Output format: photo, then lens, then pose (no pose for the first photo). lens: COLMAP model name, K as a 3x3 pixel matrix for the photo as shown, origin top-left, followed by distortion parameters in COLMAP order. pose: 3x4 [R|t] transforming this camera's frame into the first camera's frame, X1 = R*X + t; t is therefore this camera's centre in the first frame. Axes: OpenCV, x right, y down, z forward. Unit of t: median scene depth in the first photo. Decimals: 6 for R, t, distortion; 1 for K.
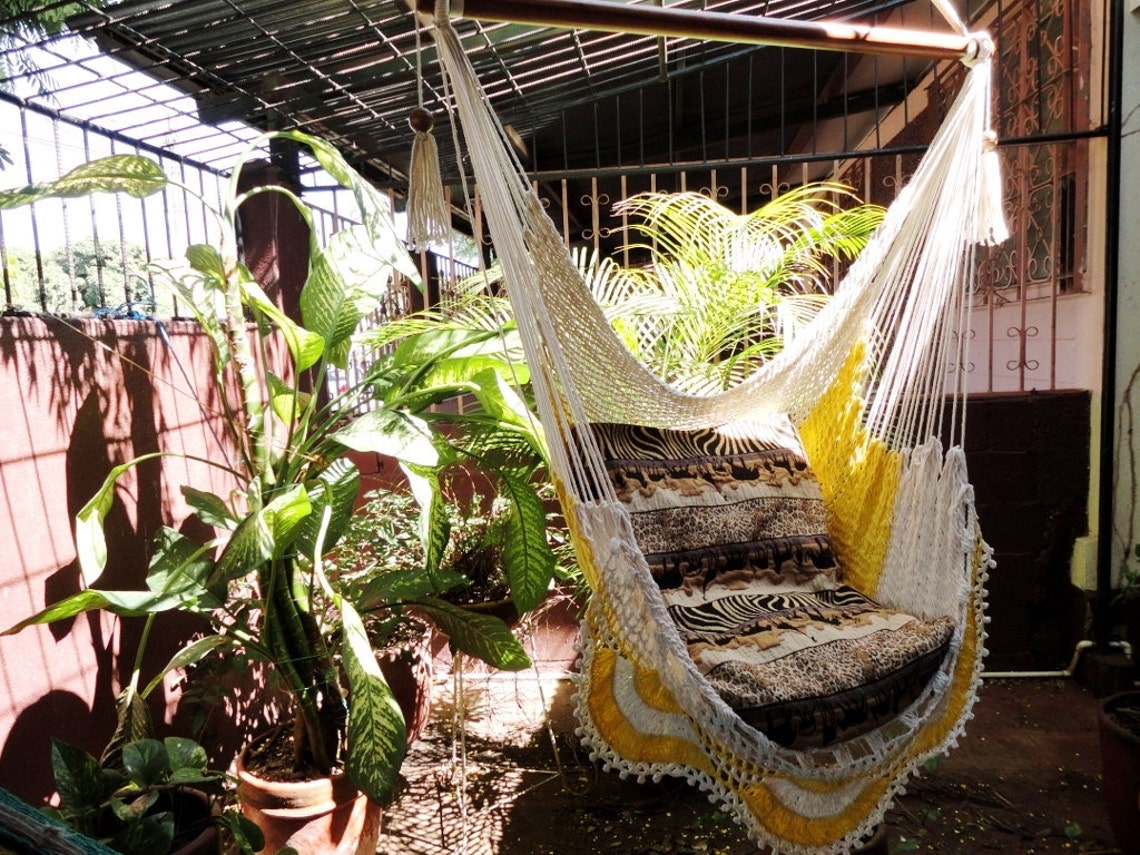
lens RADIAL K [[829.8, 0, 569.0], [0, 829.8, 432.9], [0, 0, 1]] dist [-0.000824, 0.003777]
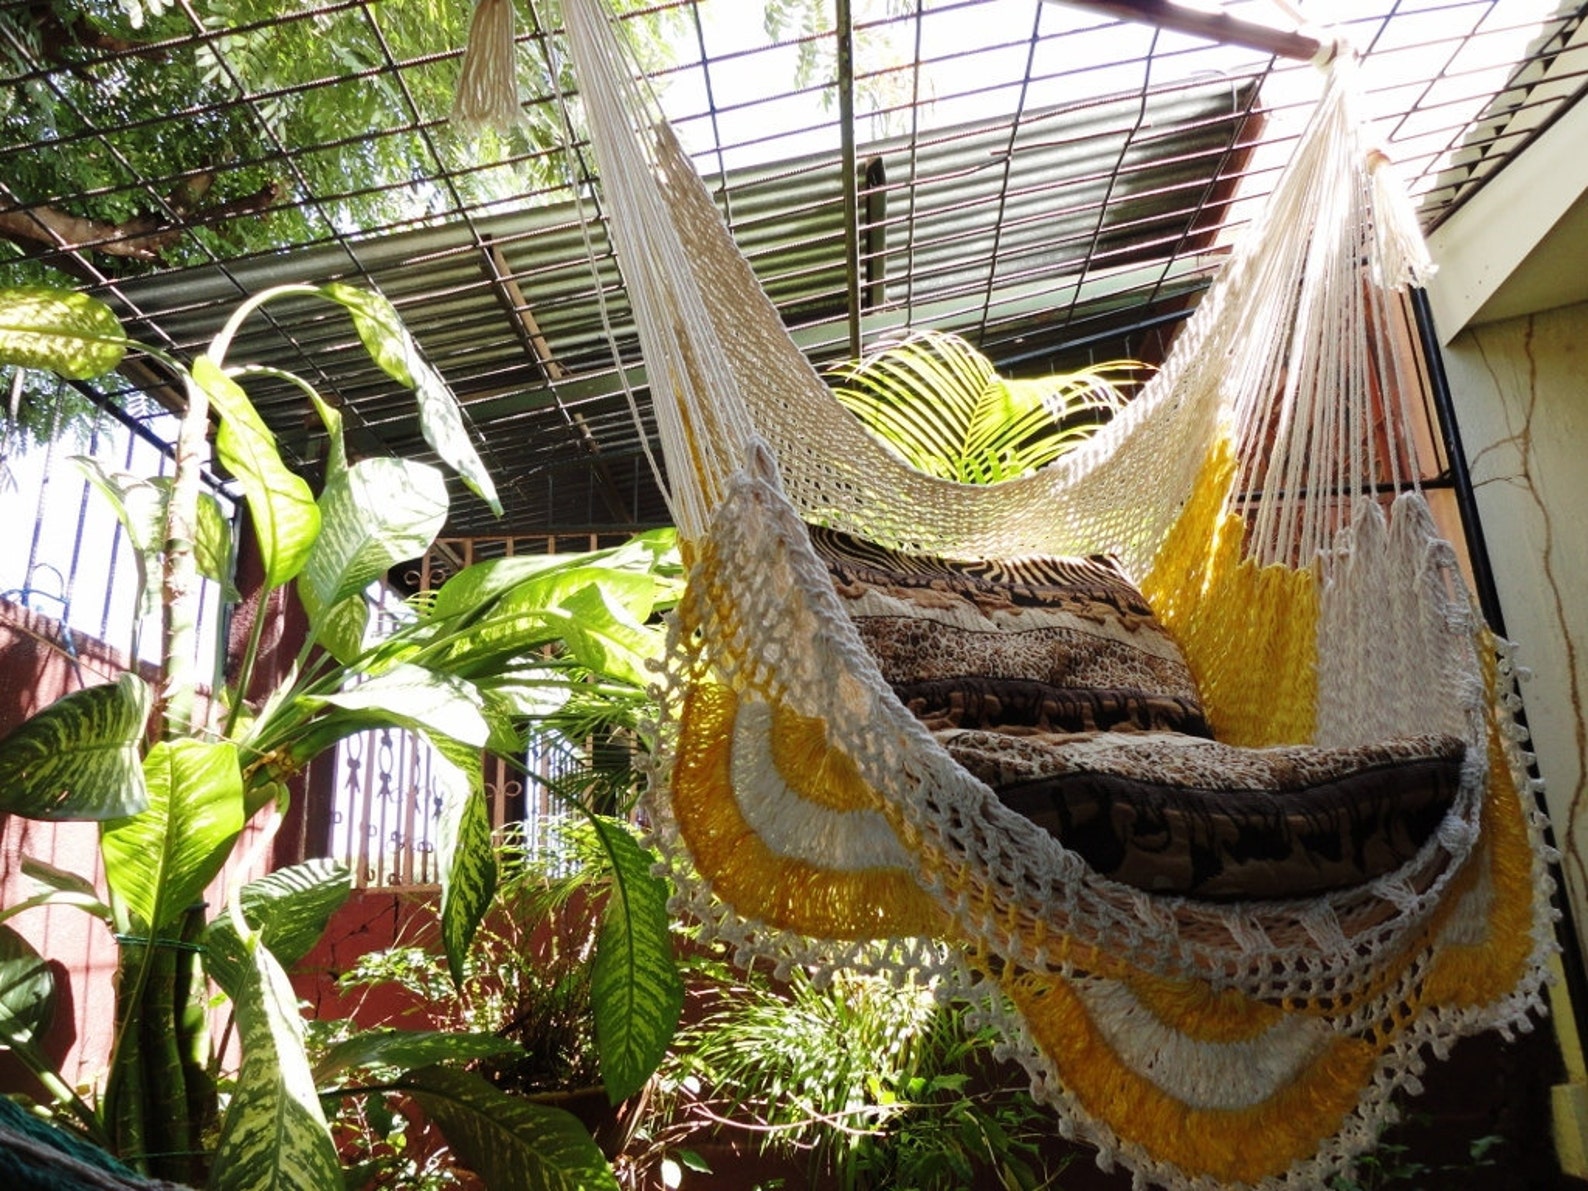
lens RADIAL K [[1155.9, 0, 792.6], [0, 1155.9, 603.0], [0, 0, 1]] dist [-0.000824, 0.003777]
pose [[0.997391, -0.006306, -0.071910, 0.111830], [-0.023226, 0.915172, -0.402394, 0.395478], [0.068347, 0.403014, 0.912638, 0.294581]]
